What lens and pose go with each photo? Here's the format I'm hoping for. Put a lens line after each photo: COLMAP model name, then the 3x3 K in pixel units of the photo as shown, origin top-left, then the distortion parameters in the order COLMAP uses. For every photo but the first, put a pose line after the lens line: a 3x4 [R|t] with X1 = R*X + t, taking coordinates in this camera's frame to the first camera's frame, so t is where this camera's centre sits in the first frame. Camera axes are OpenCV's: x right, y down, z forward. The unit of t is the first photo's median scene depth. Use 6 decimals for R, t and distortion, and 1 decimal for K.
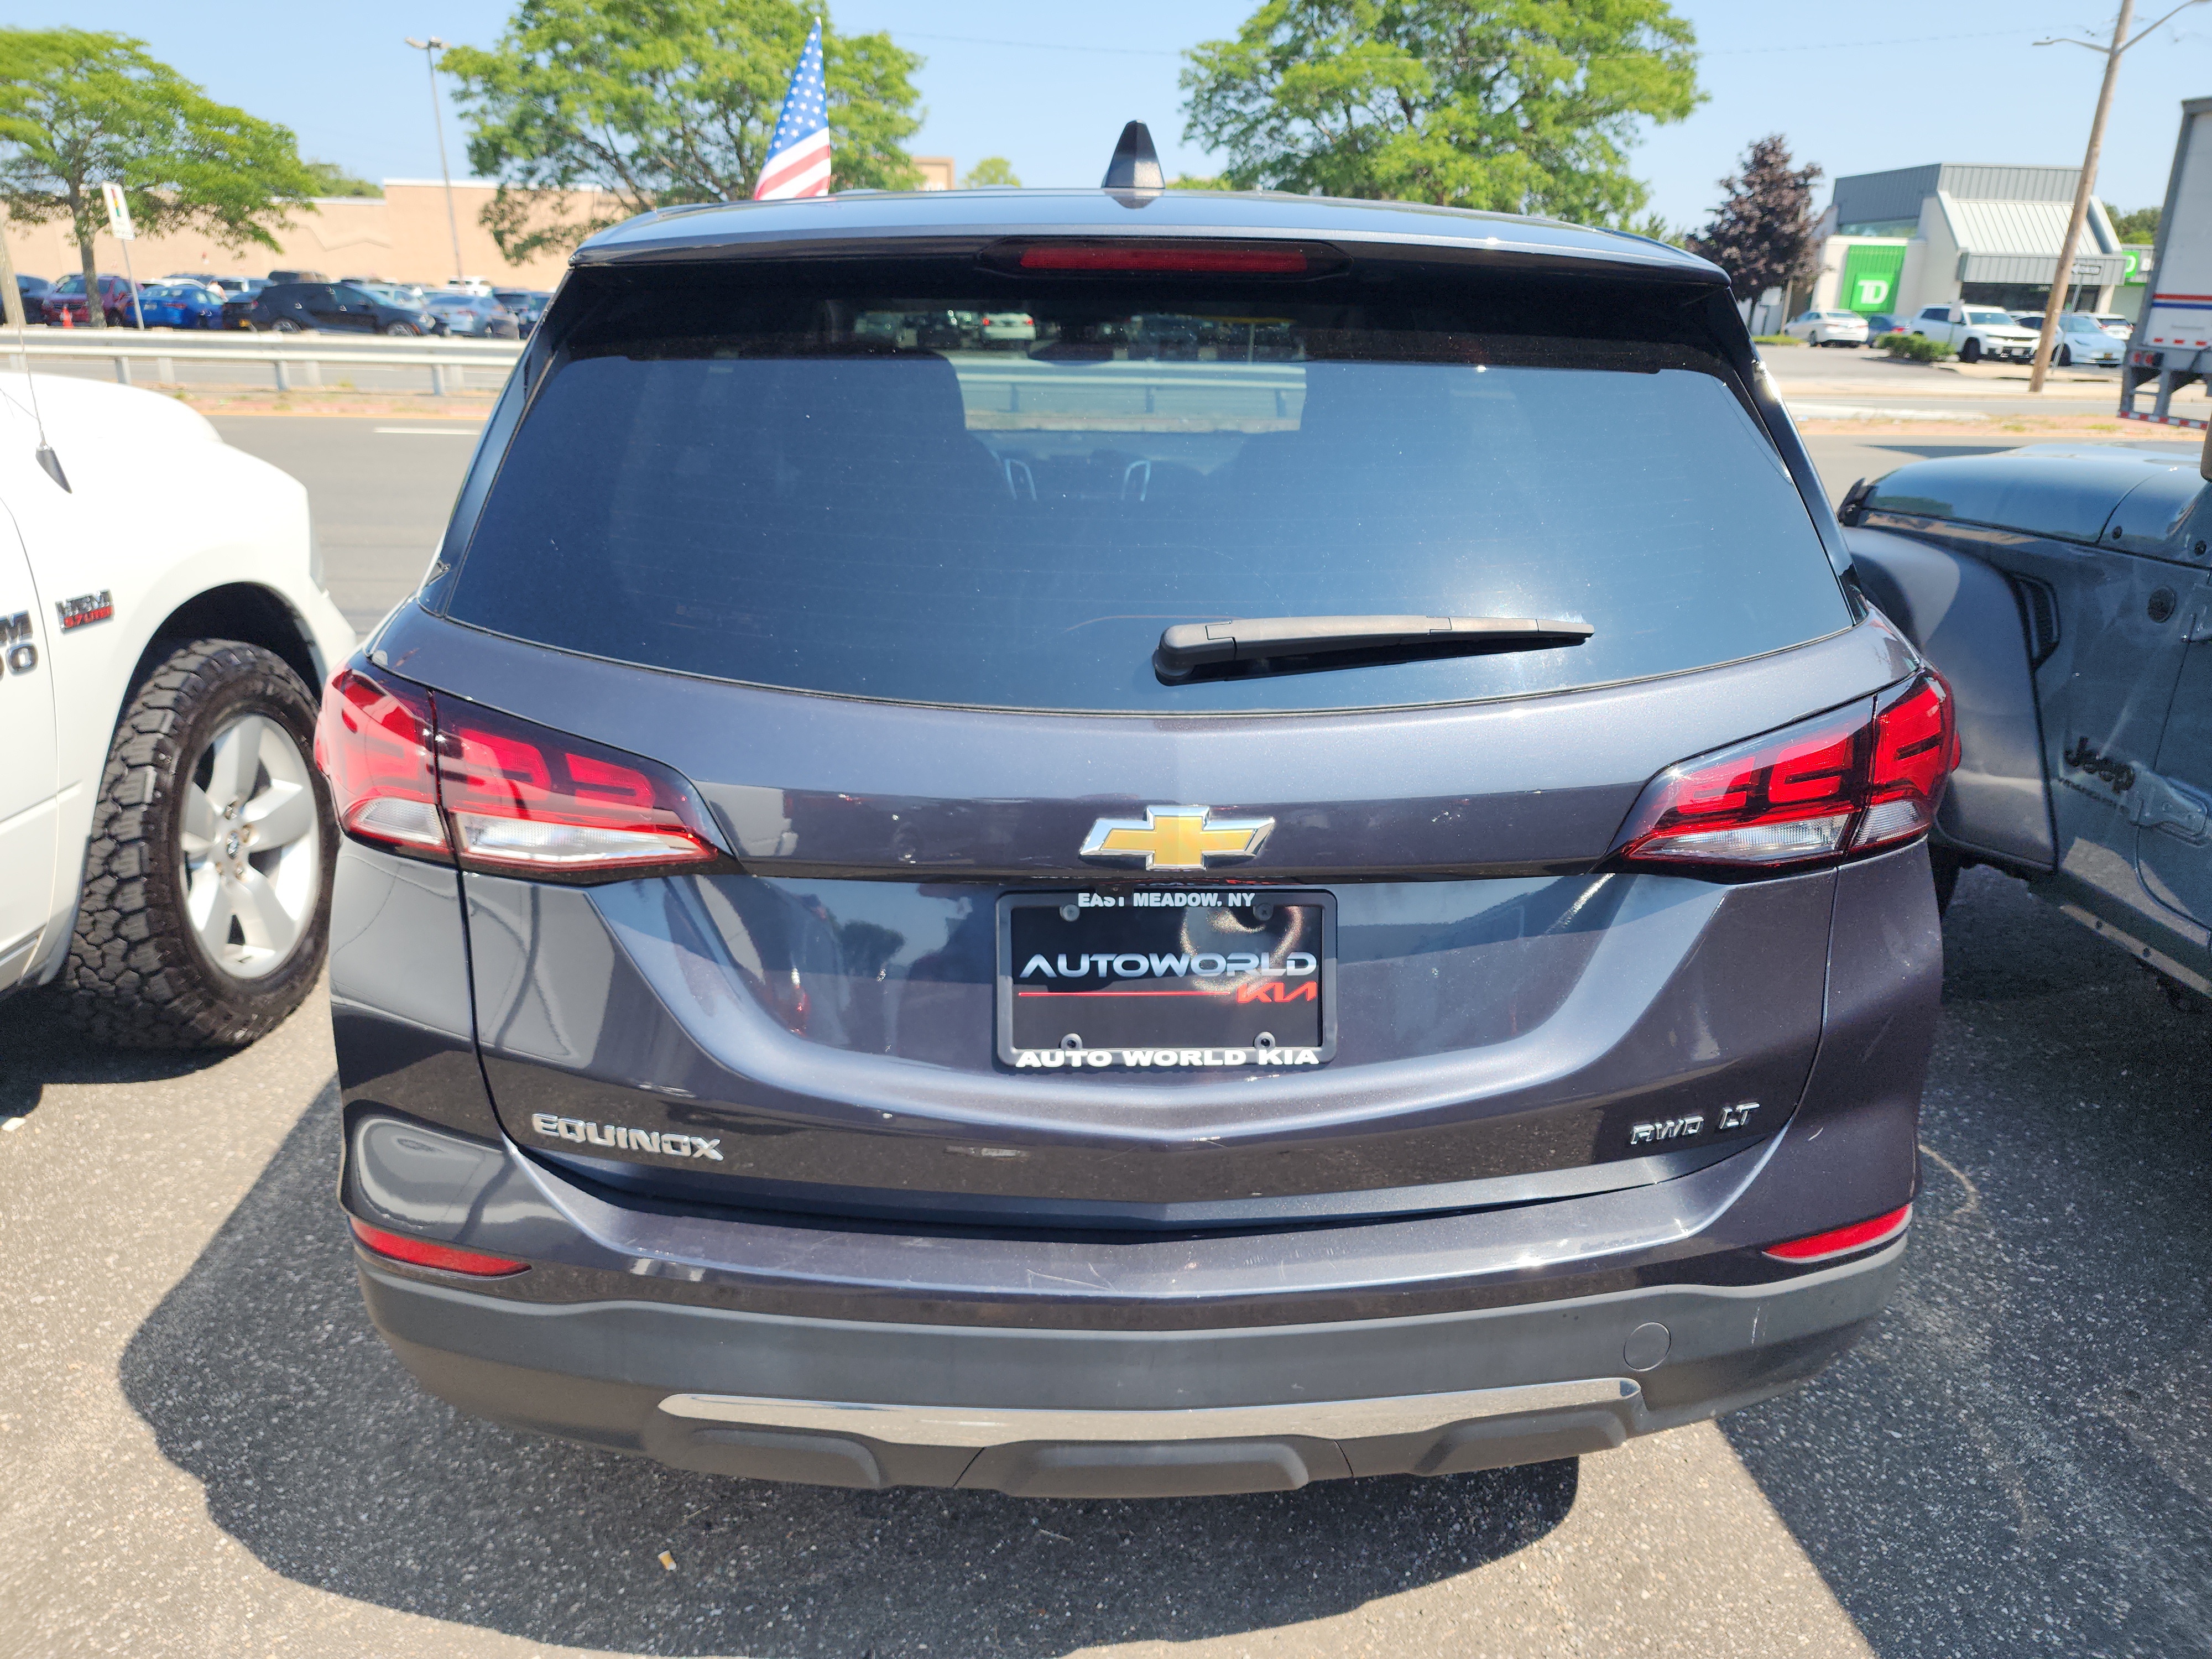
lens RADIAL K [[1520.2, 0, 1108.4], [0, 1520.2, 838.9], [0, 0, 1]] dist [0.050818, -0.053864]
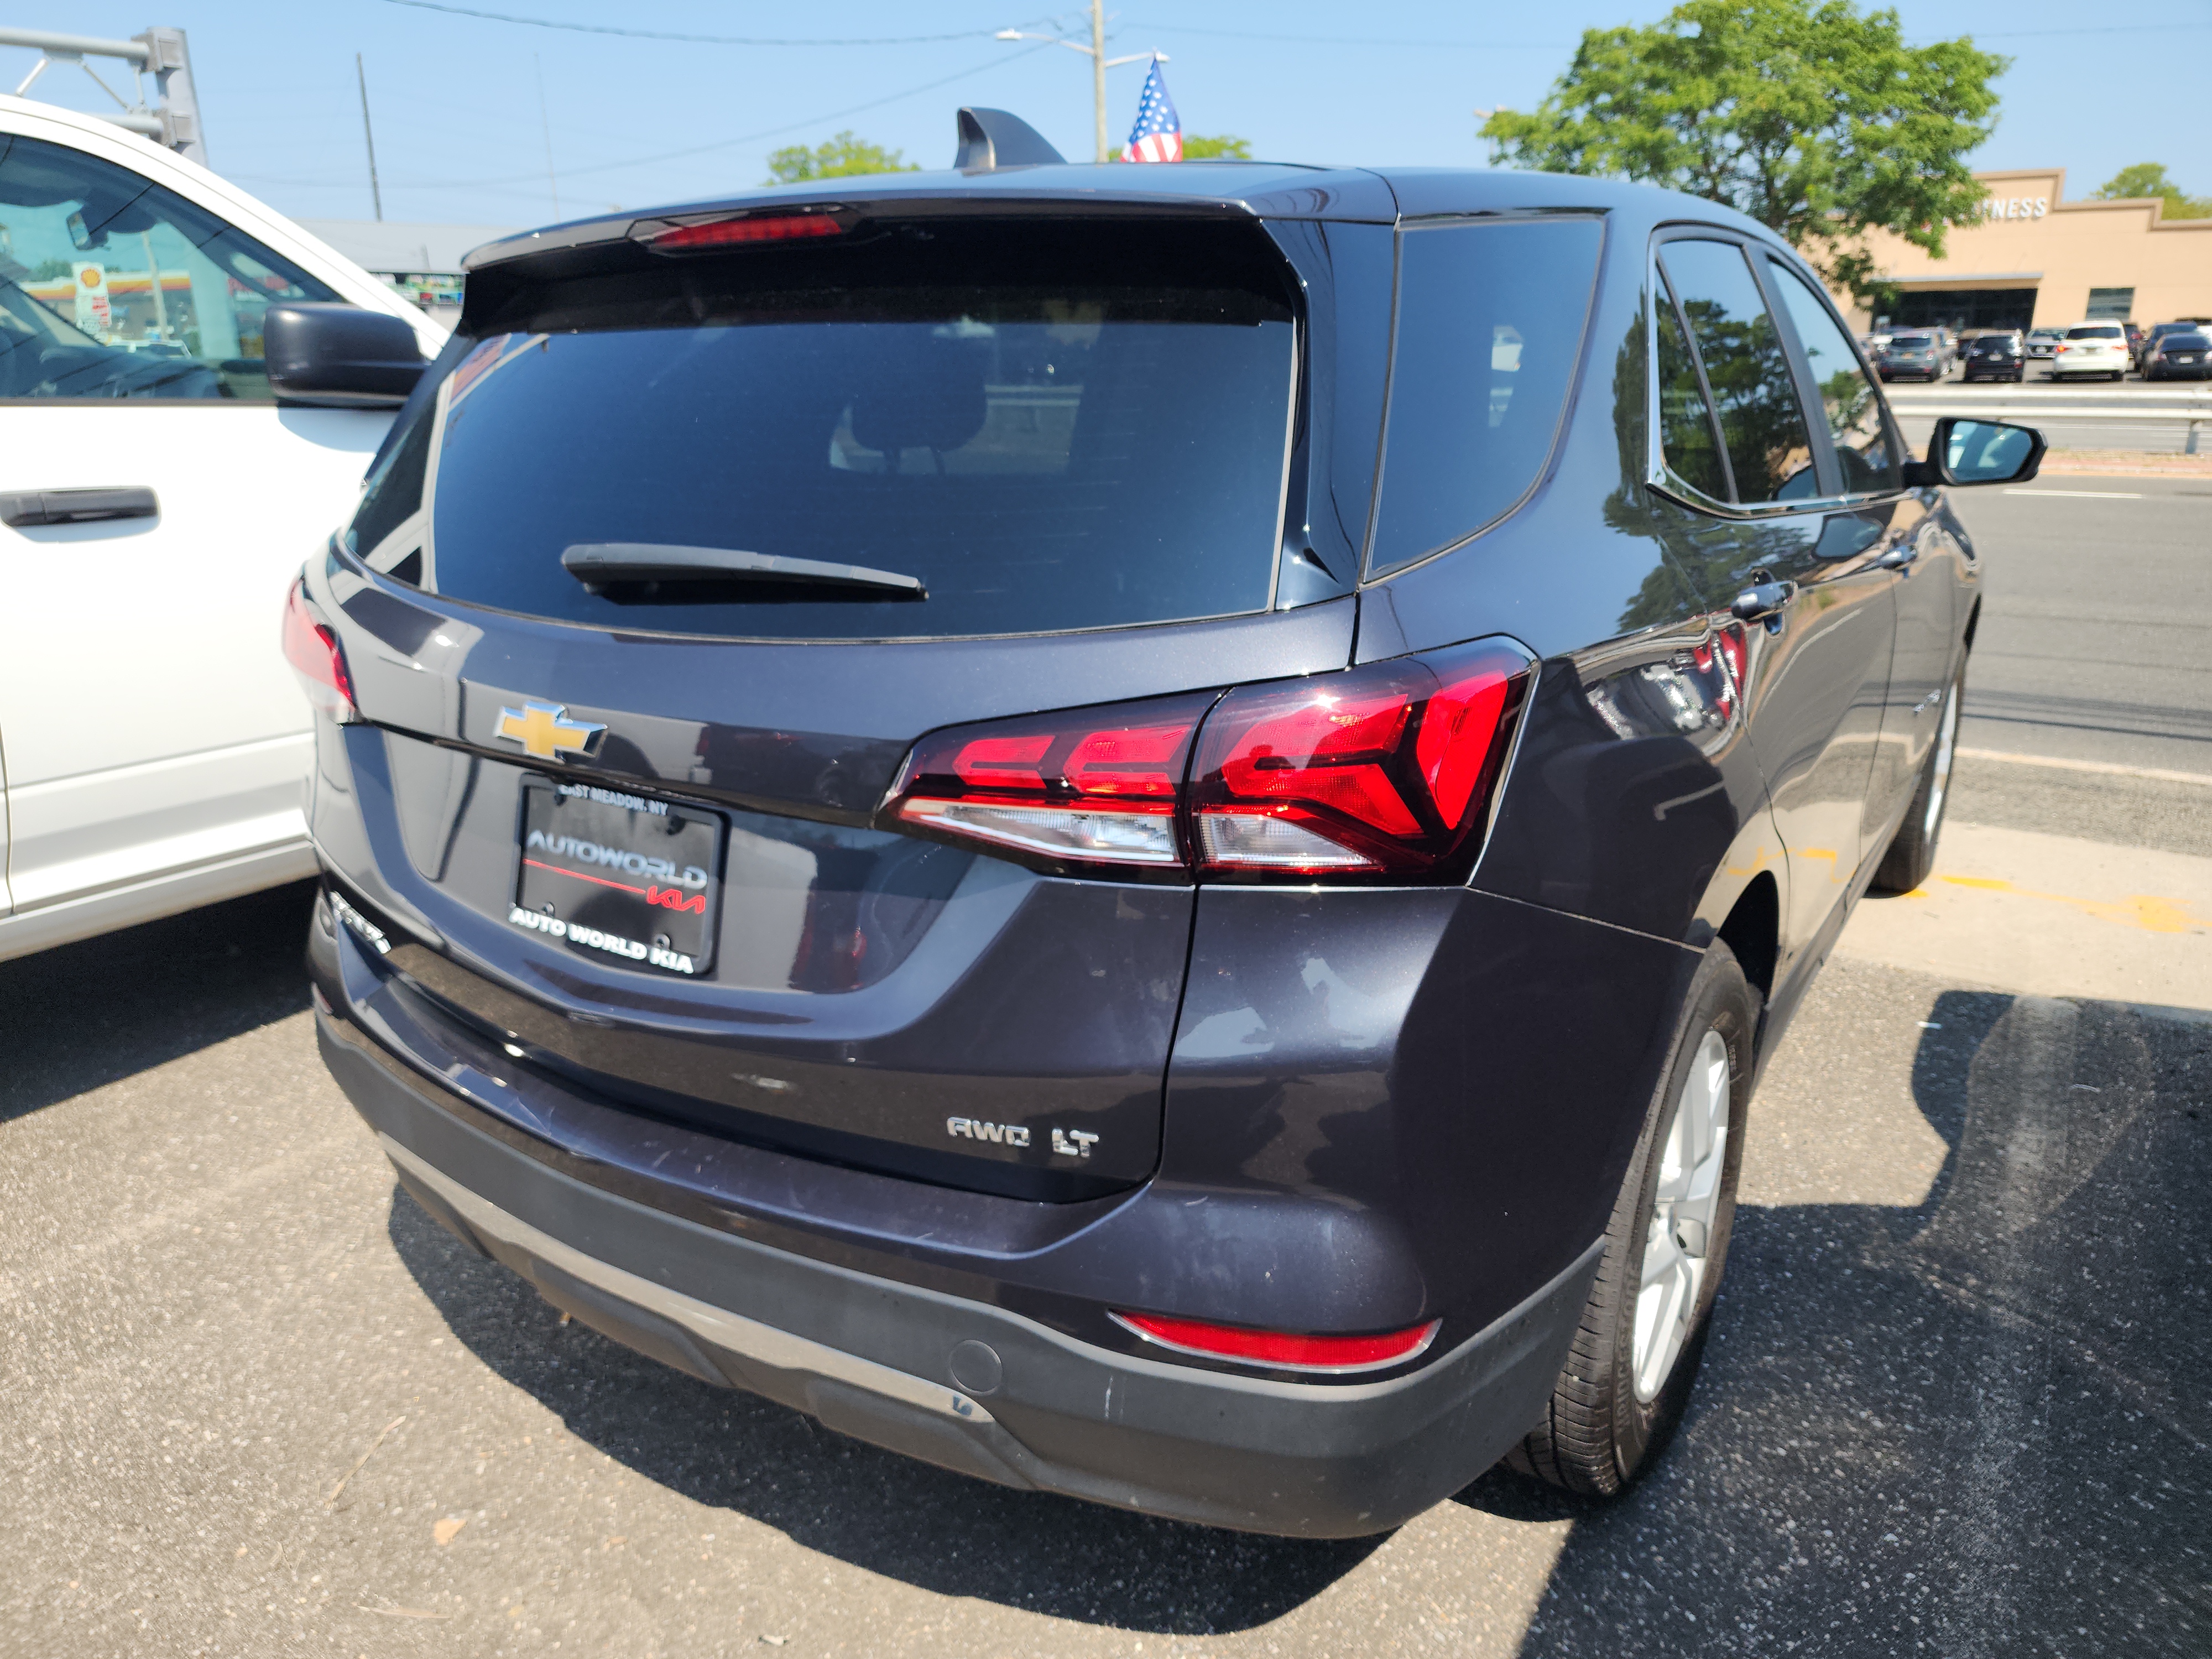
lens RADIAL K [[1520.2, 0, 1076.1], [0, 1520.2, 848.0], [0, 0, 1]] dist [0.050818, -0.053864]
pose [[0.795070, 0.159424, -0.585191, 0.728156], [-0.173443, 0.984307, 0.032507, -0.014518], [0.581190, 0.075652, 0.810244, 0.217814]]
